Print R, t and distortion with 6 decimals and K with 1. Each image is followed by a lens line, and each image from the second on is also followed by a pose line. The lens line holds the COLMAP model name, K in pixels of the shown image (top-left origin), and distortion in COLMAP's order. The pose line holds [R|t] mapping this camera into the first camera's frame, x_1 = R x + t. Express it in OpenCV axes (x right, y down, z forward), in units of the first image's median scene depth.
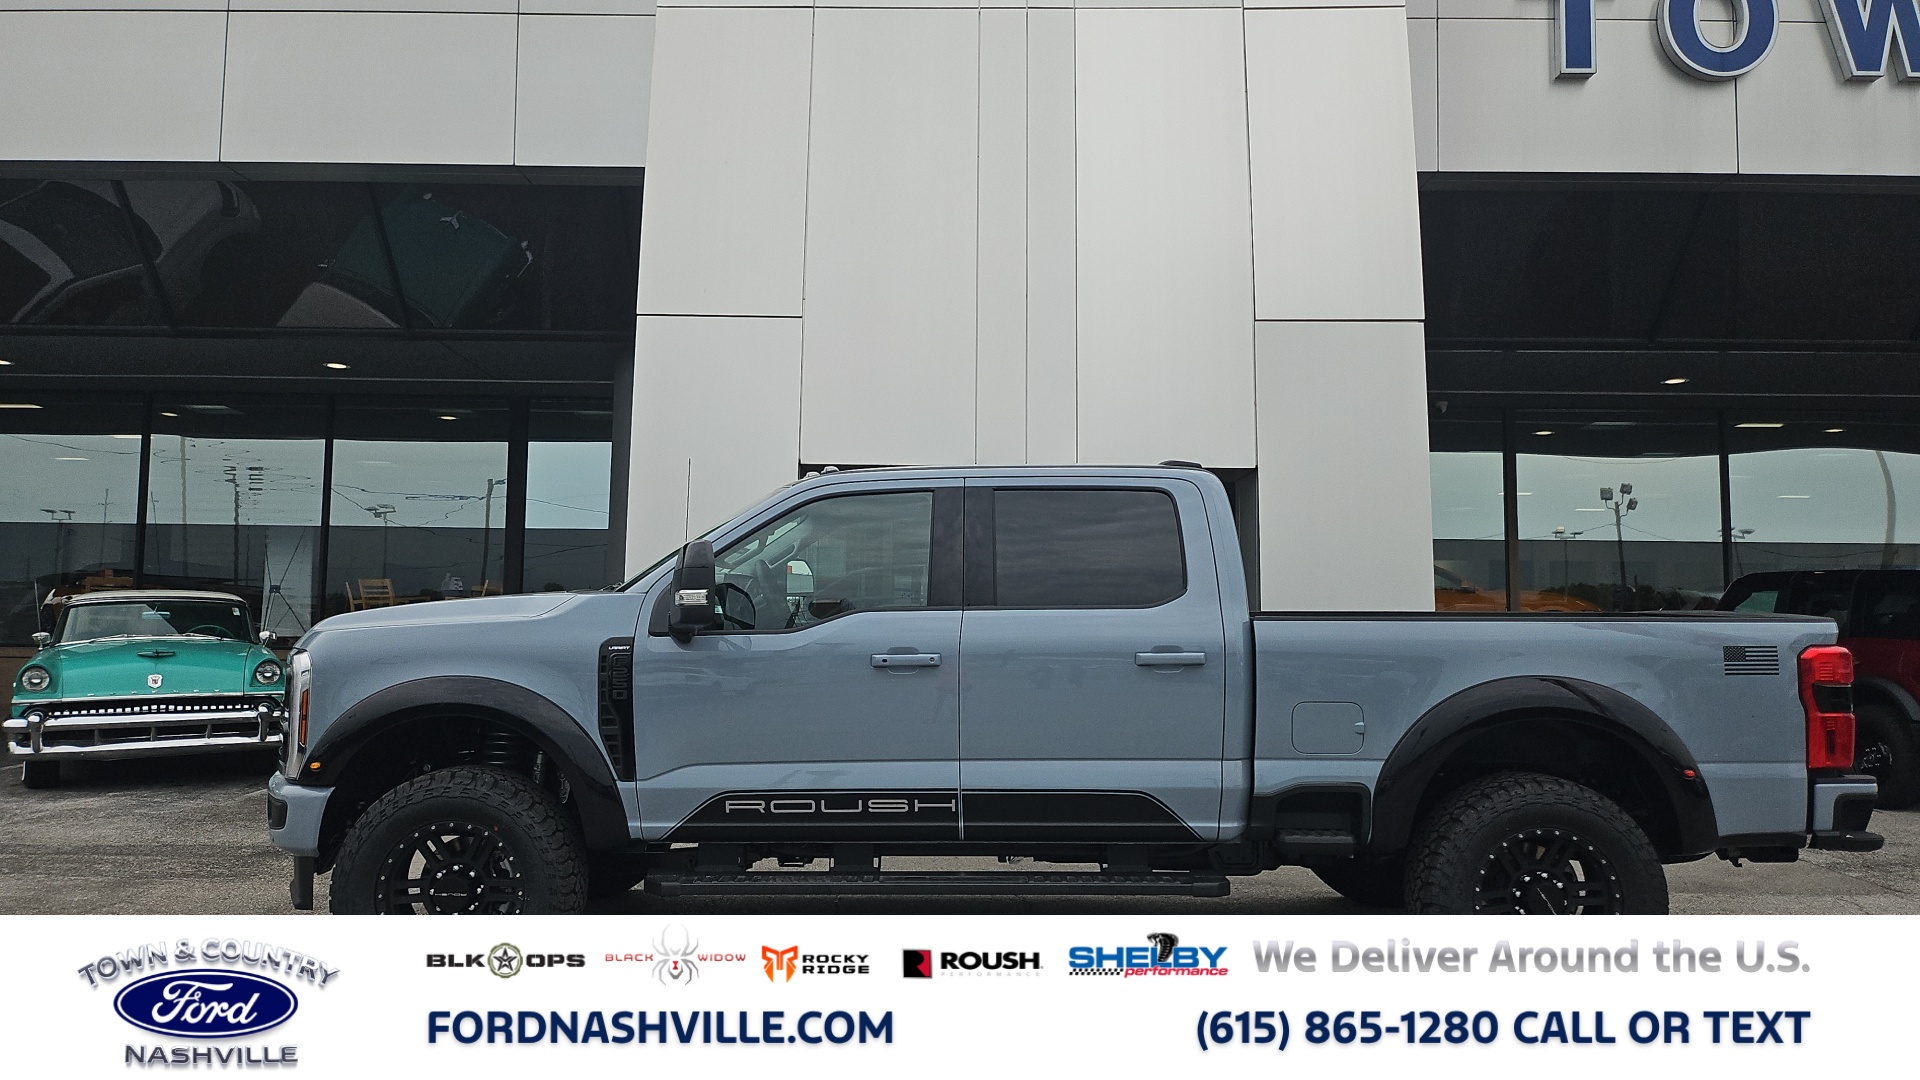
lens RADIAL K [[1360.4, 0, 946.5], [0, 1360.4, 532.2], [0, 0, 1]] dist [0.080533, -0.097600]
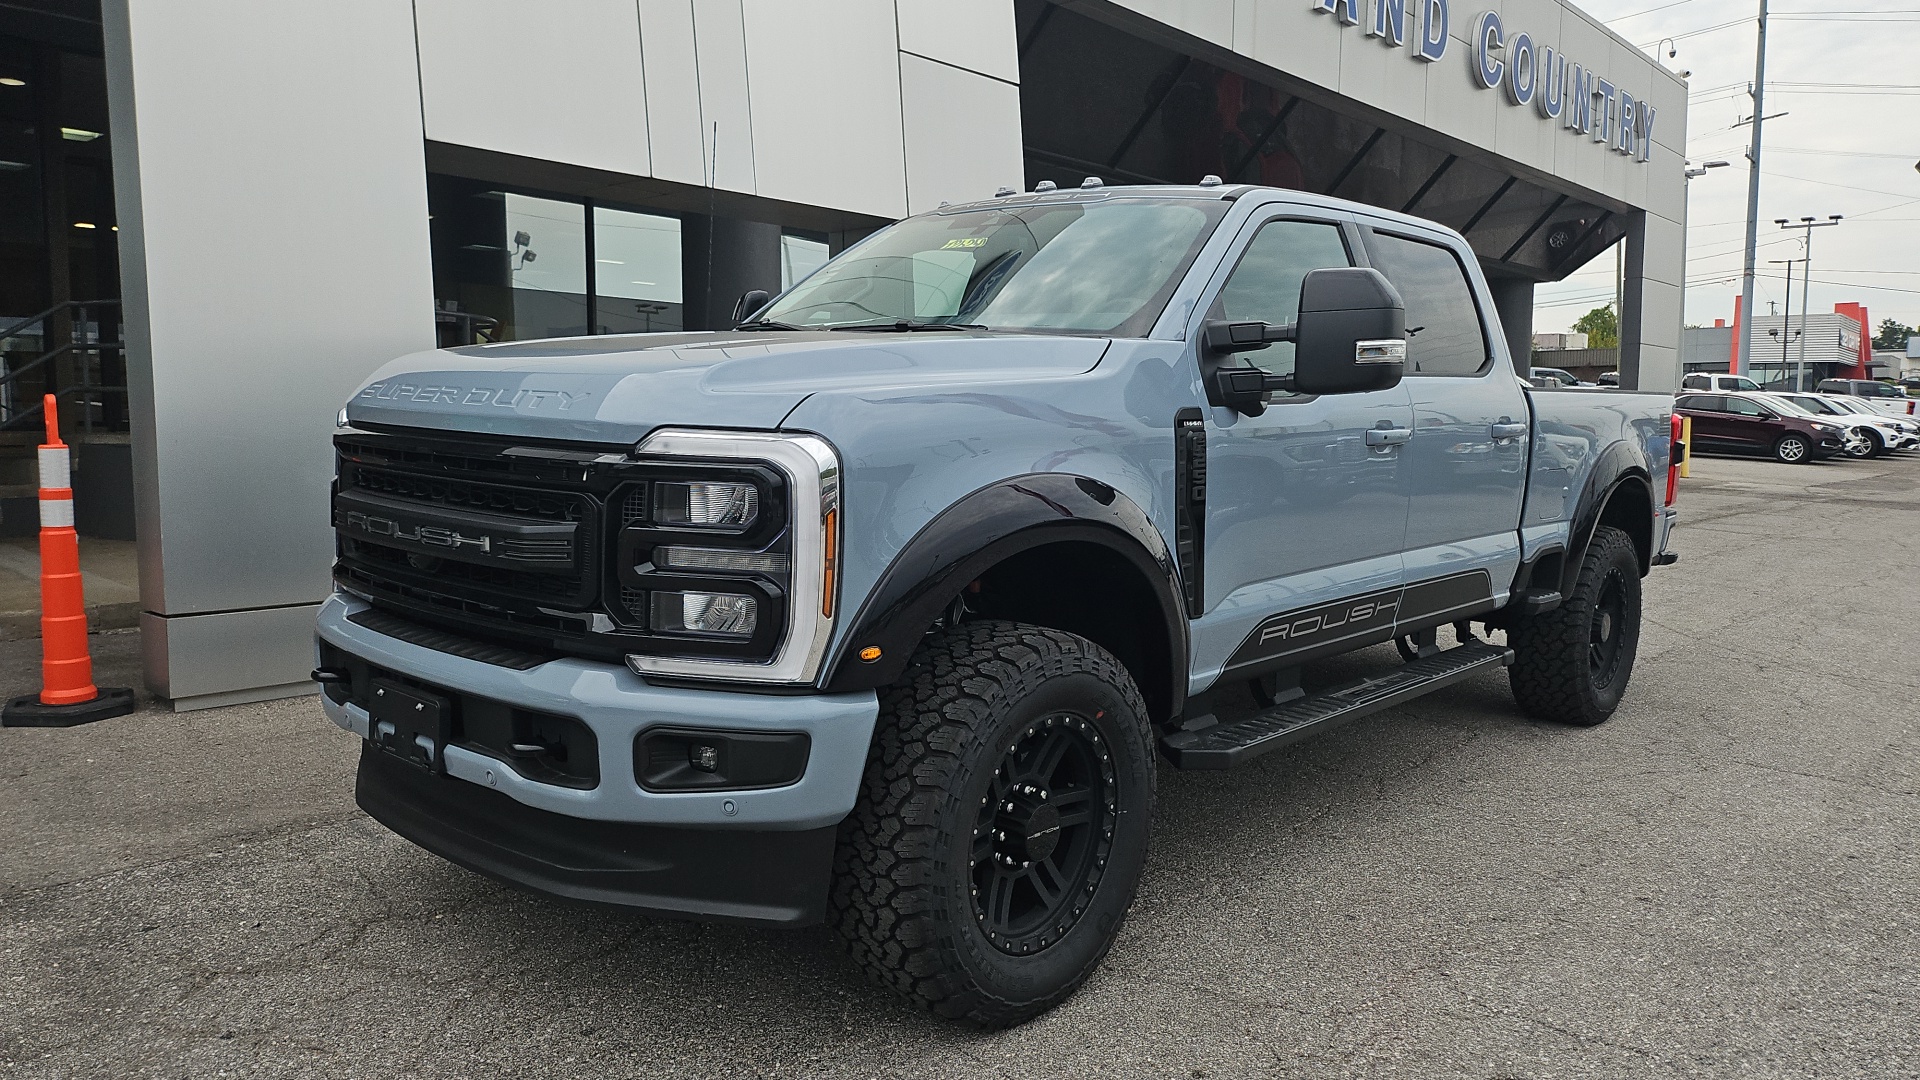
lens RADIAL K [[1359.6, 0, 960.0], [0, 1359.6, 540.0], [0, 0, 1]] dist [0.079147, -0.099292]
pose [[0.659554, -0.070888, 0.748307, -0.799994], [-0.058955, 0.987597, 0.145519, 0.050421], [-0.749341, -0.140094, 0.647195, 0.640315]]
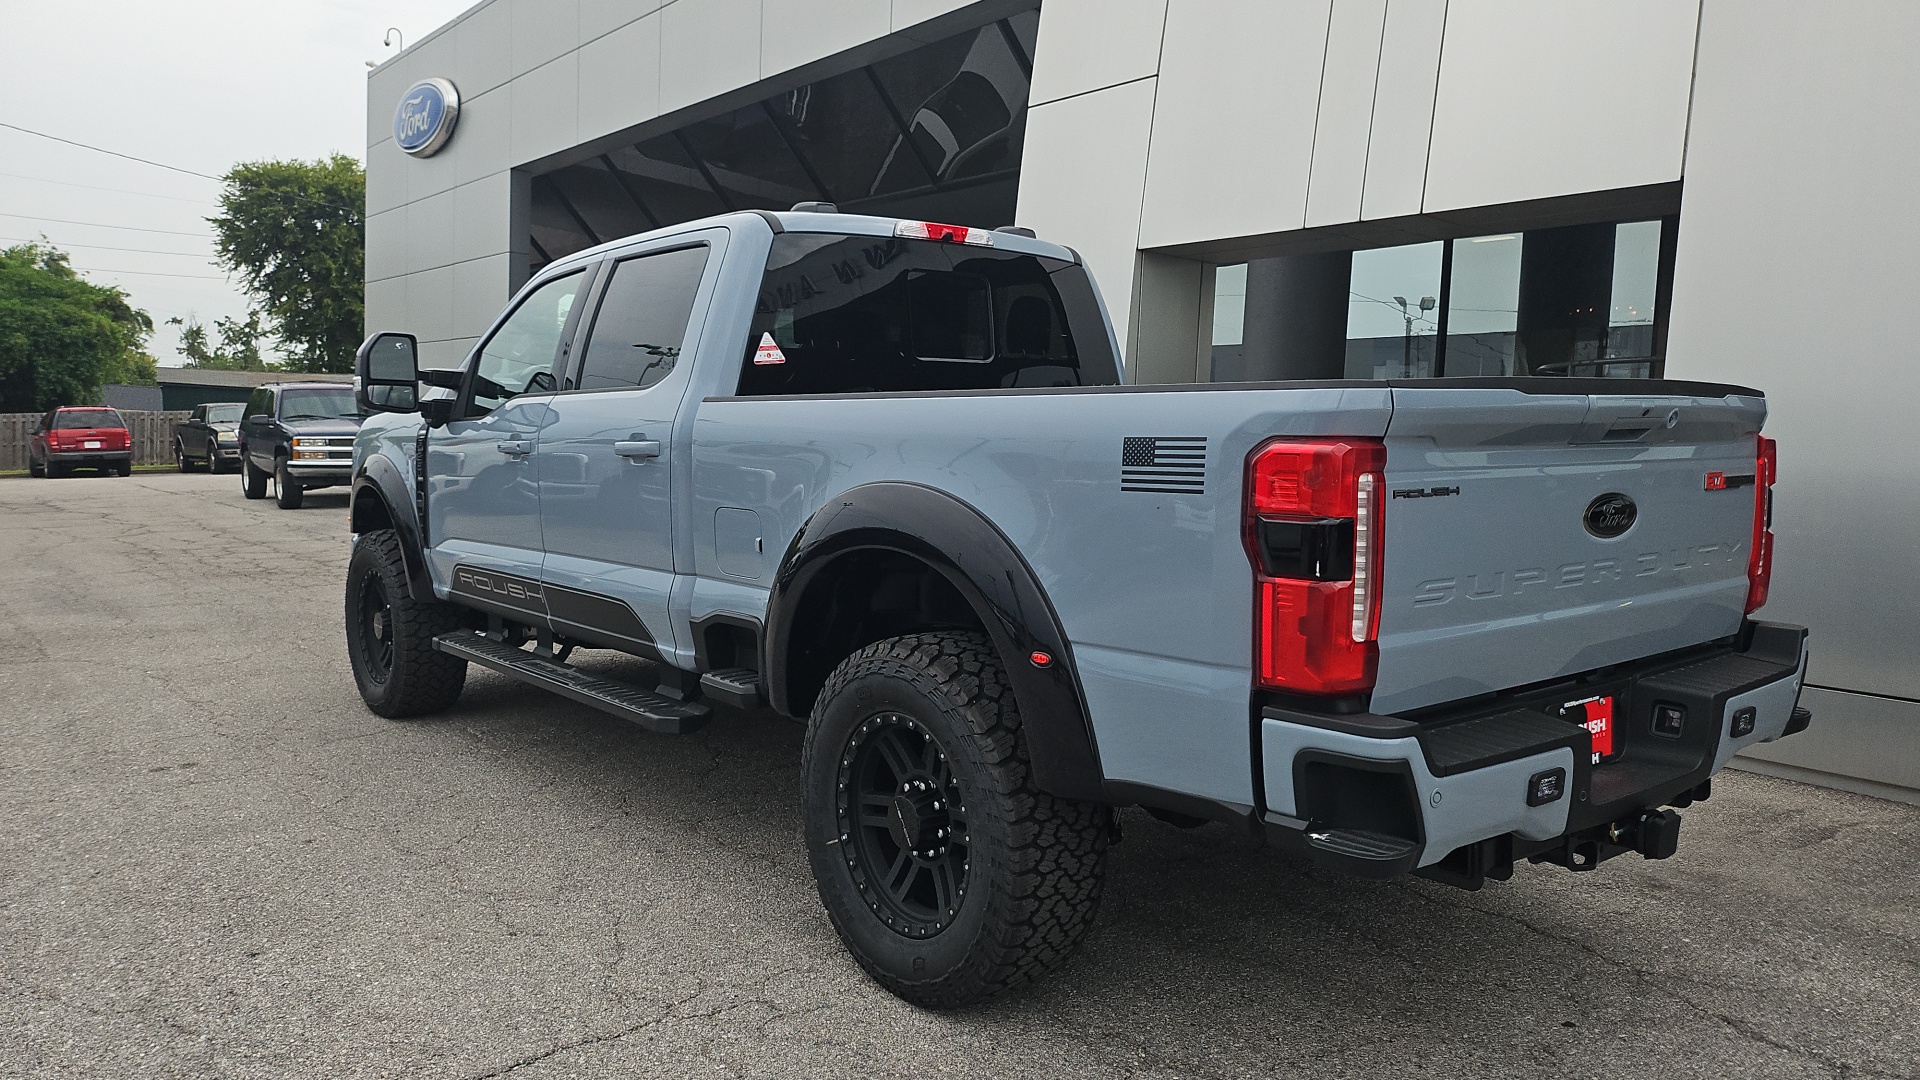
lens RADIAL K [[1360.4, 0, 946.5], [0, 1360.4, 532.2], [0, 0, 1]] dist [0.080533, -0.097600]
pose [[0.637837, 0.061387, -0.767721, 0.908128], [0.033920, 0.993612, 0.107630, 0.058580], [0.769424, -0.094691, 0.631681, 0.597374]]
